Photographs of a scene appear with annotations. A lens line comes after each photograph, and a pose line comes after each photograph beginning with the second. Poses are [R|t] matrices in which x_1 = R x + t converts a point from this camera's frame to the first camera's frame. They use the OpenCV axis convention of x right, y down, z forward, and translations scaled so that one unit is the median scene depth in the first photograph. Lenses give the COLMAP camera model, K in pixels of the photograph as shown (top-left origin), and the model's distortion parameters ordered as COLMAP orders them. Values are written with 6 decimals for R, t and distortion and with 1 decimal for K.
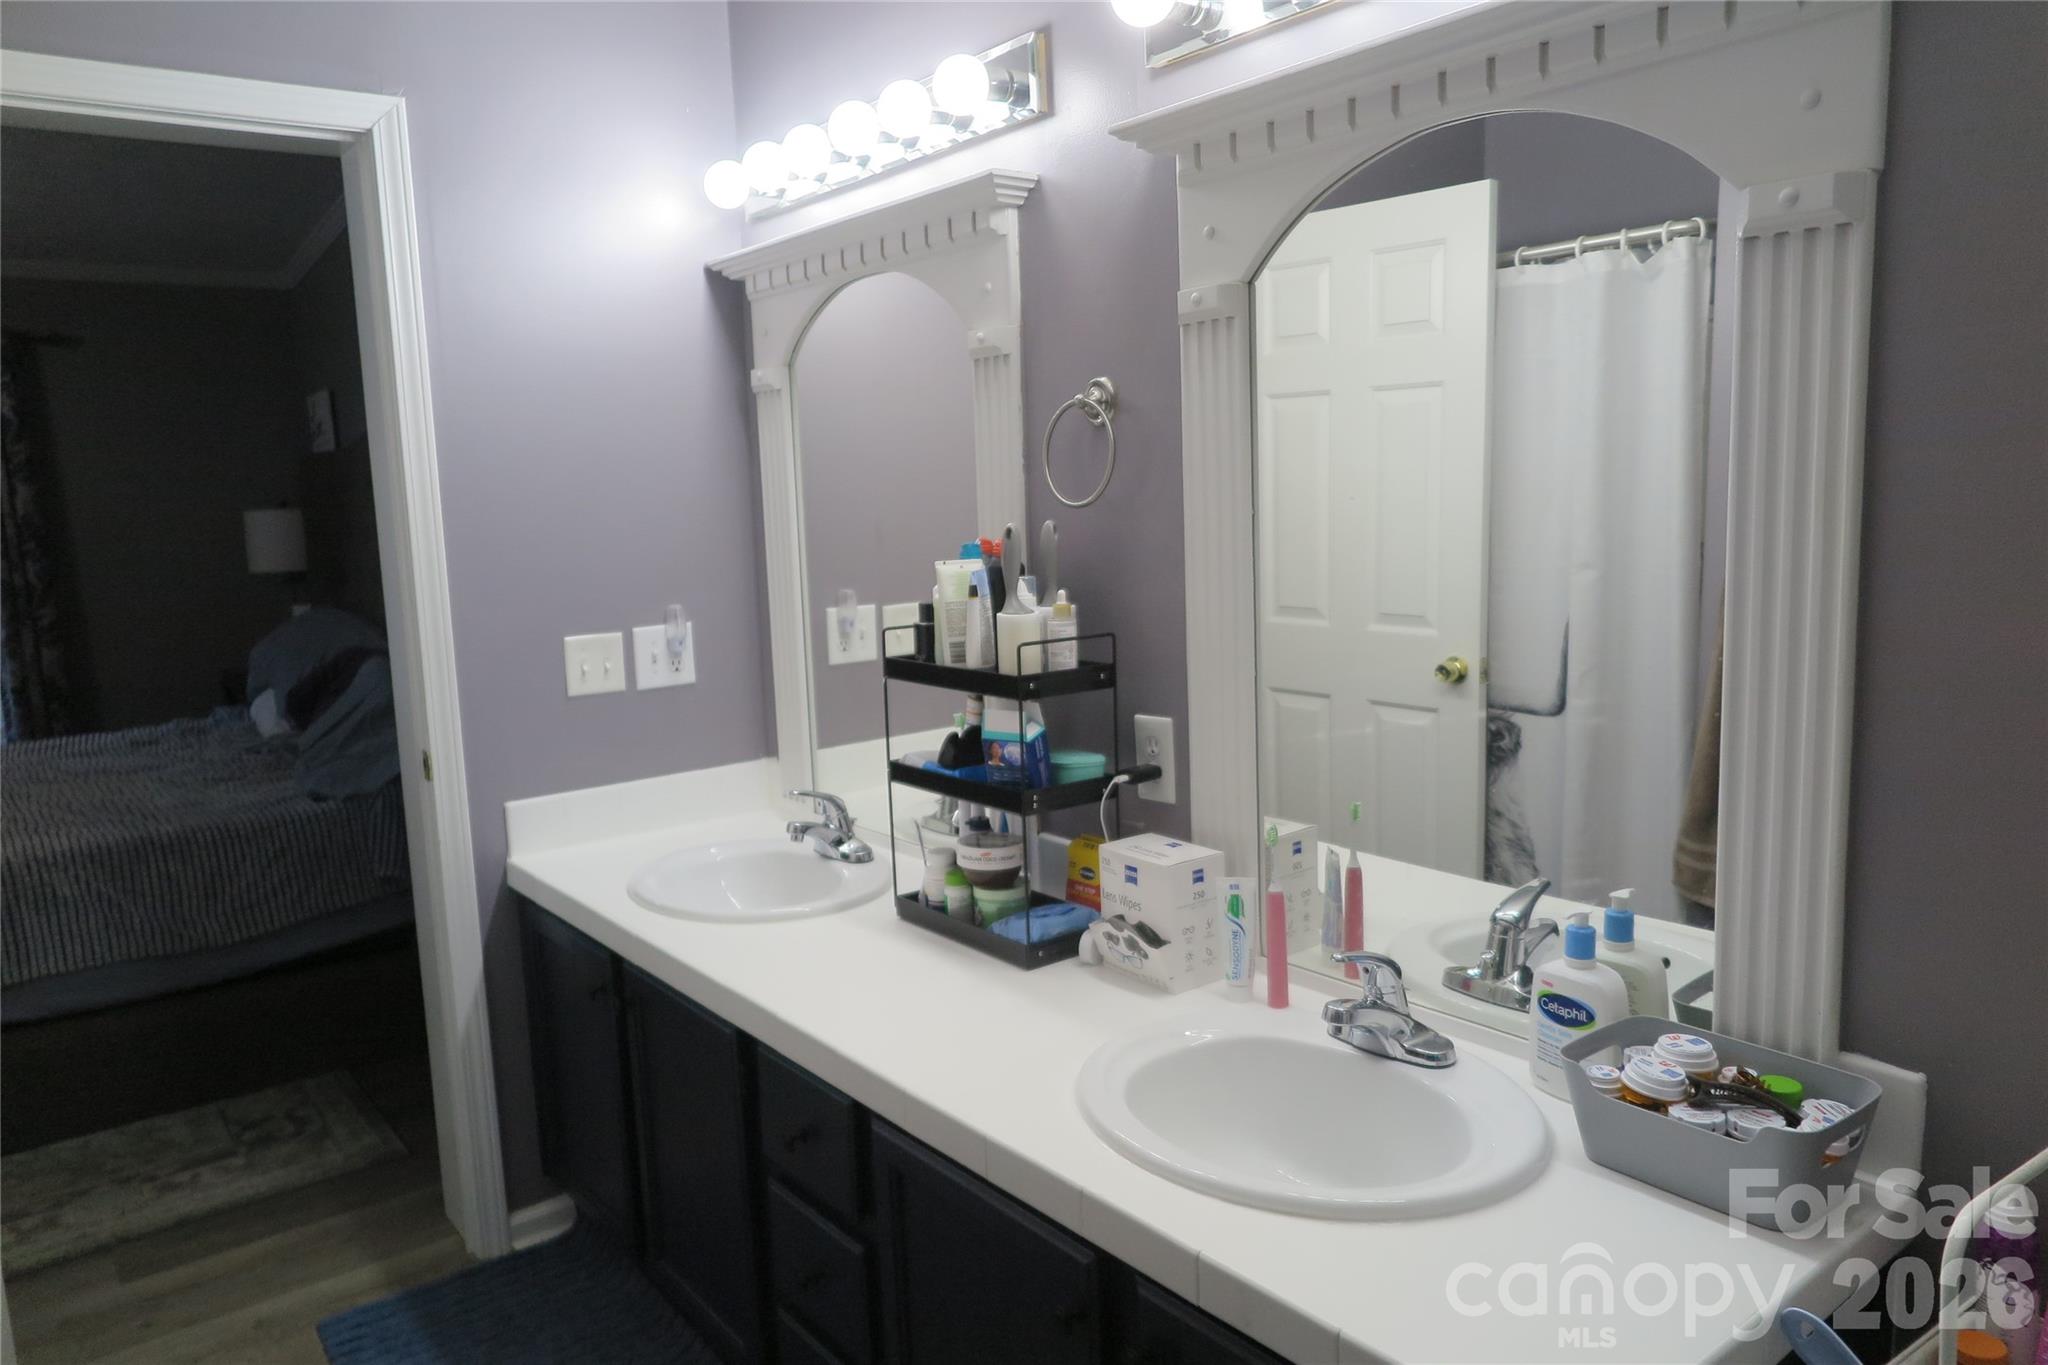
lens RADIAL K [[1472.9, 0, 997.4], [0, 1472.9, 693.9], [0, 0, 1]] dist [0.025904, -0.003098]
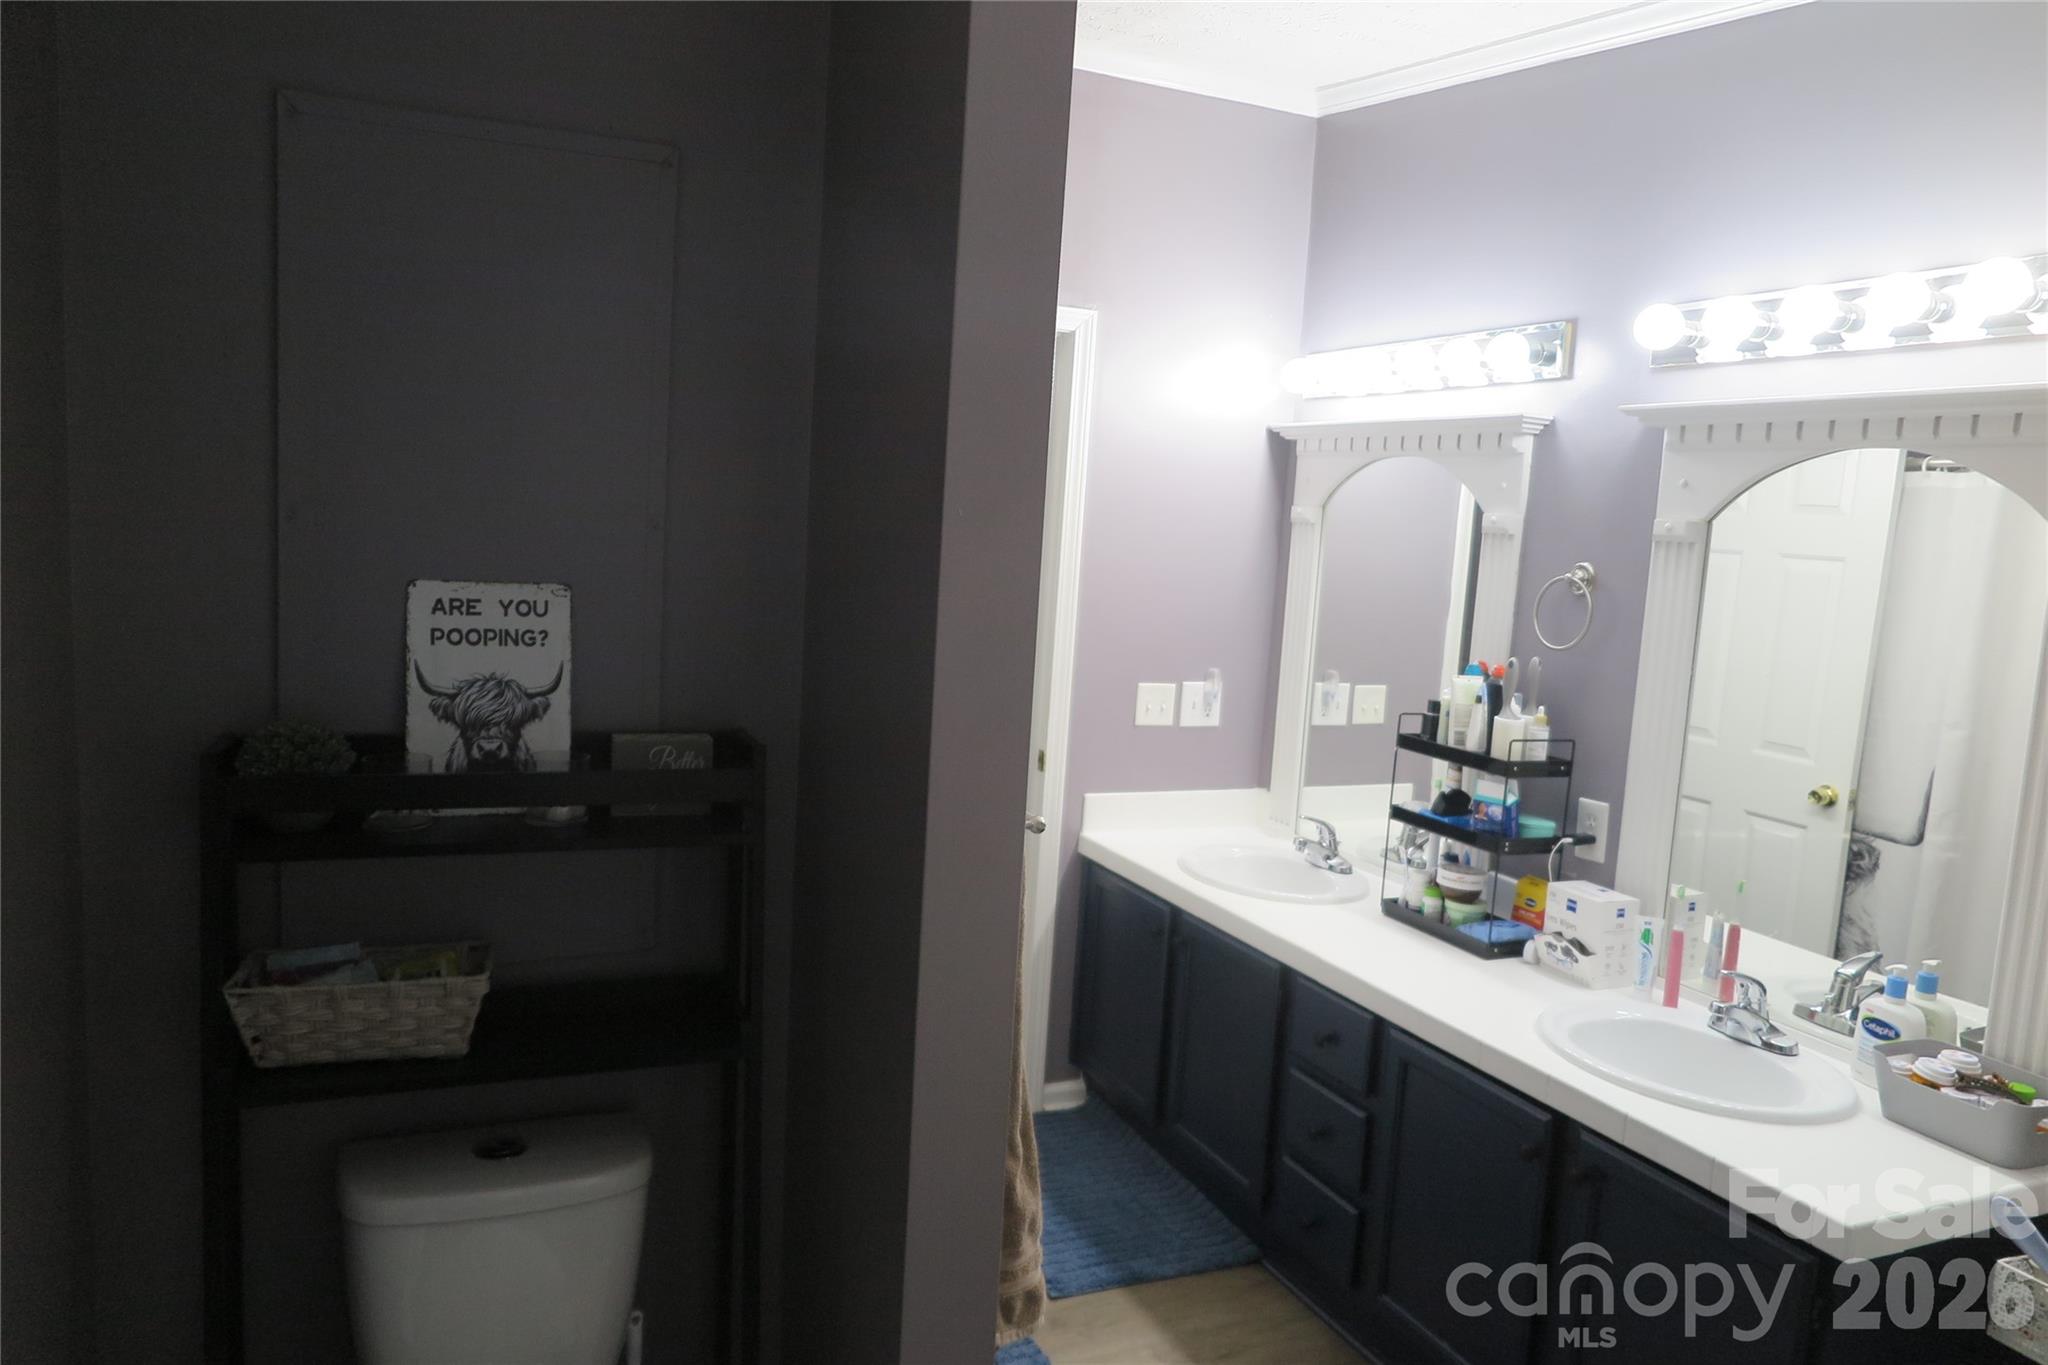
lens RADIAL K [[1442.5, 0, 1024.0], [0, 1442.5, 682.5], [0, 0, 1]] dist [0.021646, 0.005161]
pose [[0.970776, 0.126395, -0.204007, -0.163777], [-0.132750, 0.990991, -0.017719, -0.000210], [0.199930, 0.044283, 0.978809, -0.508137]]
